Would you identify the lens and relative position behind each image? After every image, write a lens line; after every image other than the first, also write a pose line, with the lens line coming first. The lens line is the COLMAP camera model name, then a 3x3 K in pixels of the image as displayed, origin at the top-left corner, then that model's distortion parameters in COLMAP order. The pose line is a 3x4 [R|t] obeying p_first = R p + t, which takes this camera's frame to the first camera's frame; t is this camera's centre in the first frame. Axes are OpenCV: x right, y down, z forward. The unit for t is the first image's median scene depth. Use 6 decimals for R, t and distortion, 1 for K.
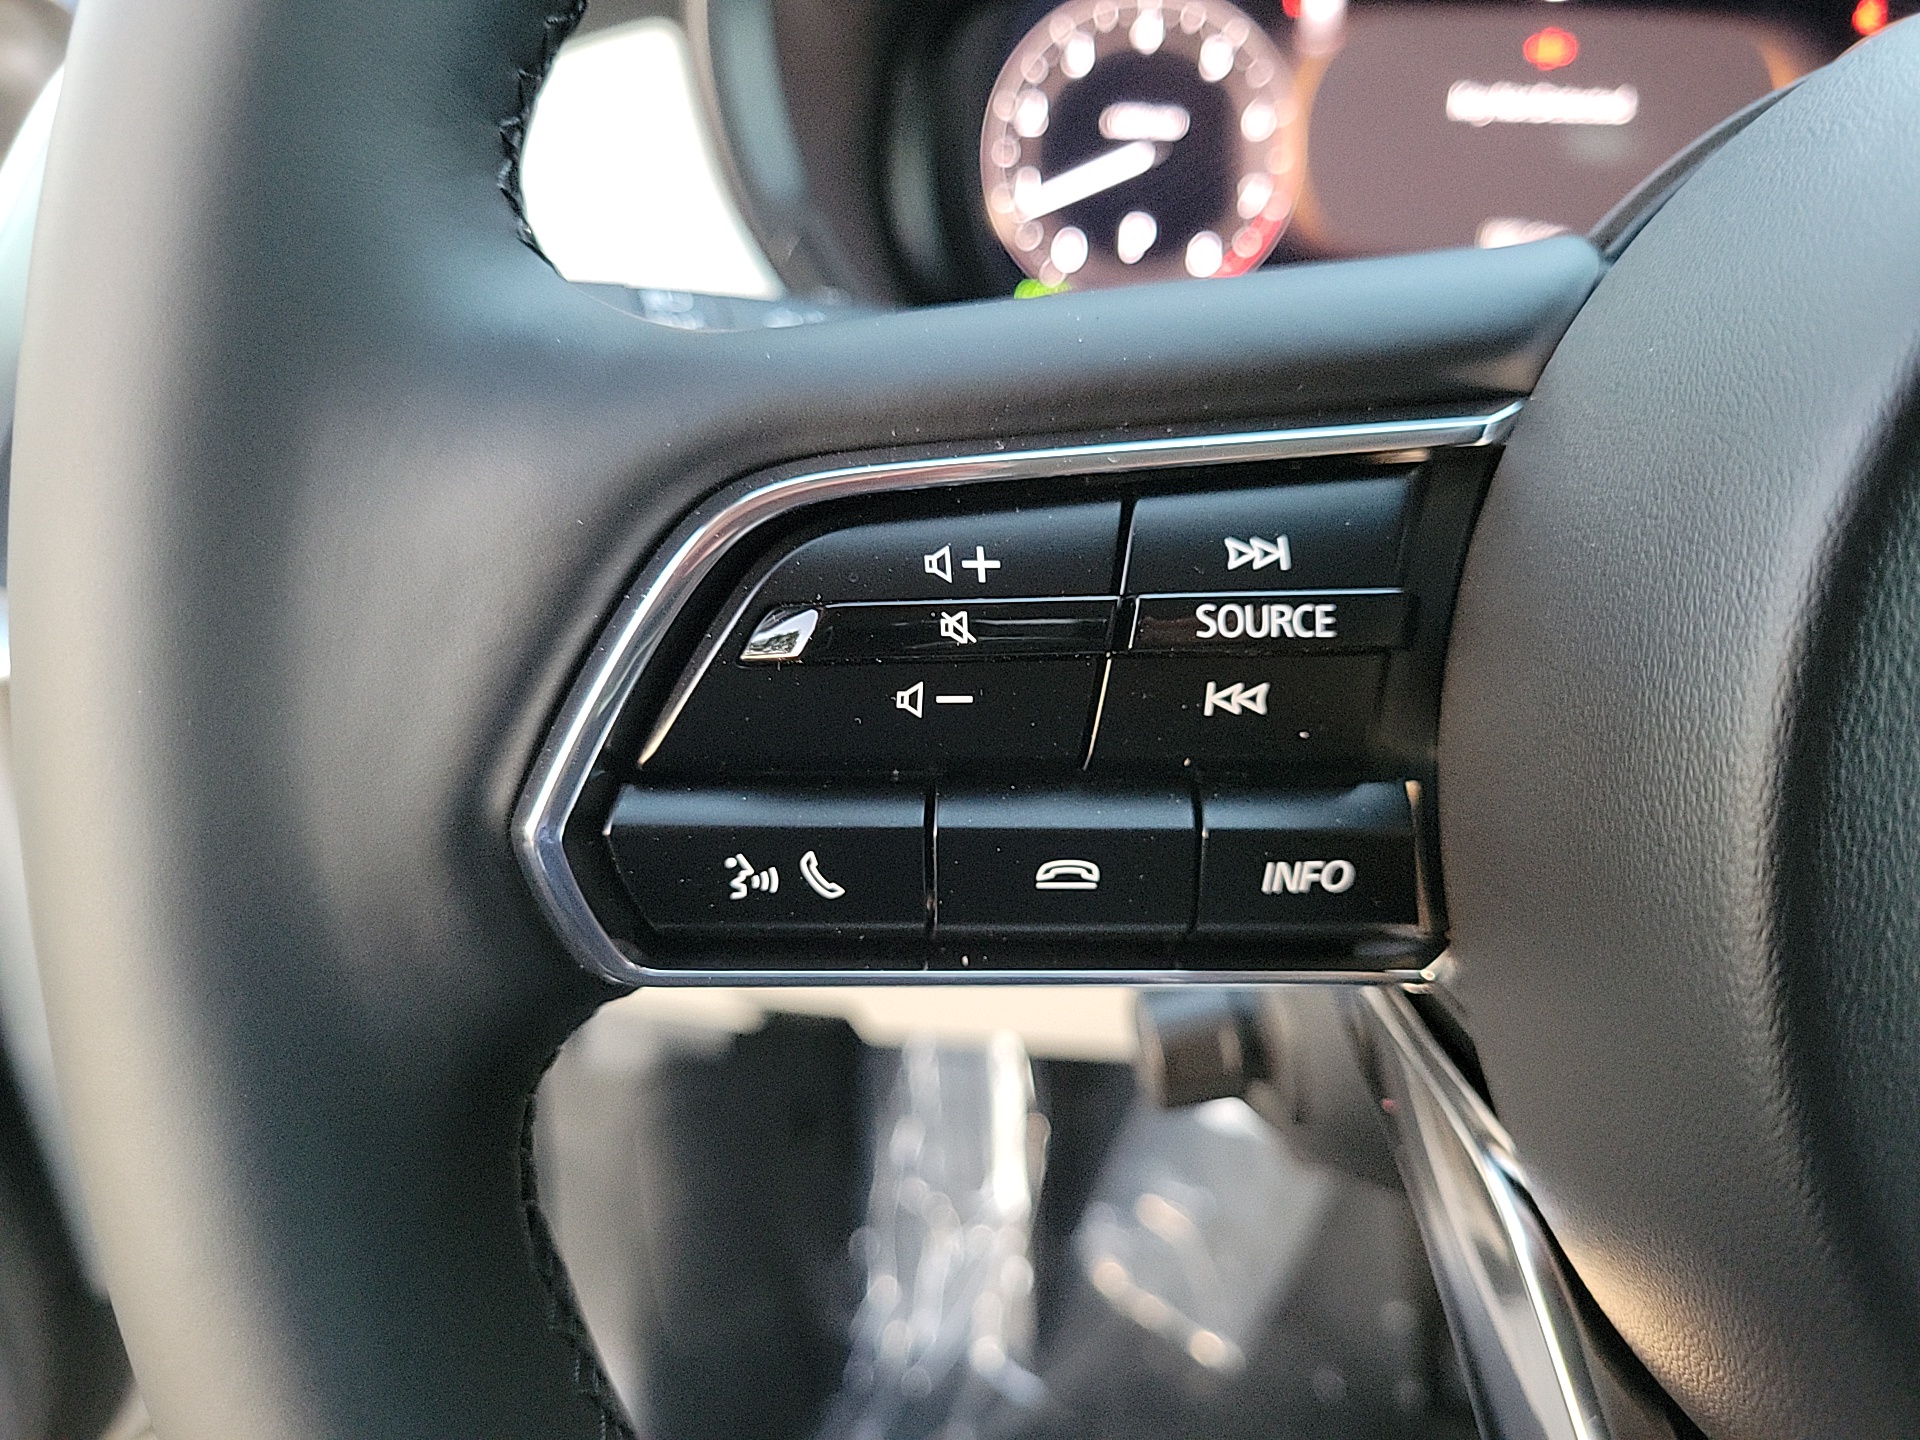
lens RADIAL K [[1620.2, 0, 962.2], [0, 1620.2, 656.5], [0, 0, 1]] dist [-0.009496, -0.001716]
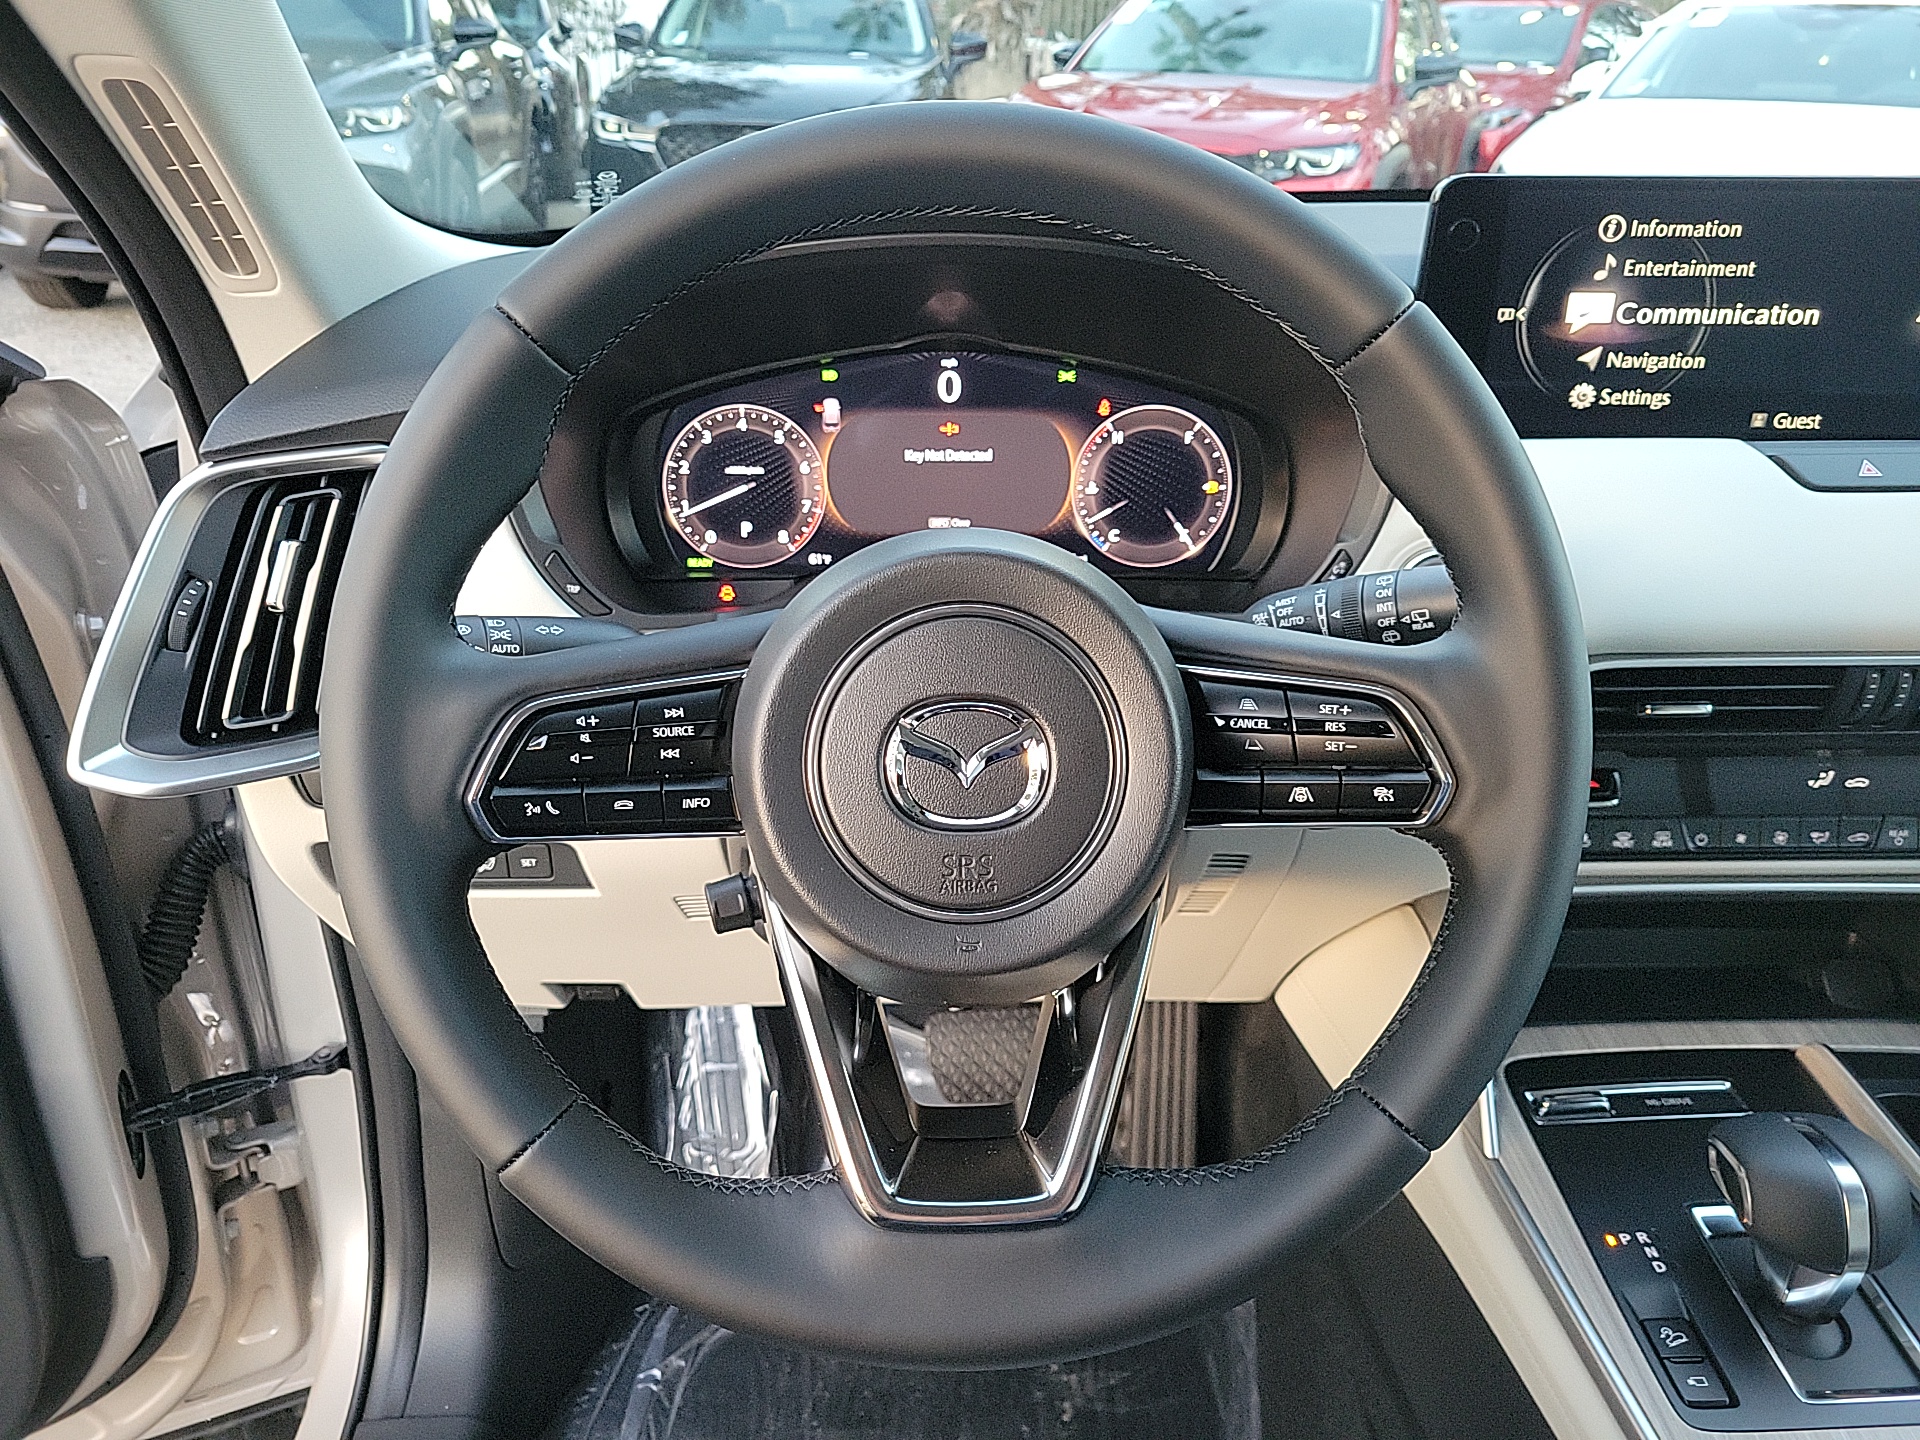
lens RADIAL K [[1446.4, 0, 980.8], [0, 1446.4, 722.8], [0, 0, 1]] dist [0.012099, 0.008442]
pose [[0.986784, -0.056374, 0.151919, 0.370147], [0.061373, 0.997710, -0.028415, 0.092717], [-0.149969, 0.037363, 0.987984, -2.308783]]
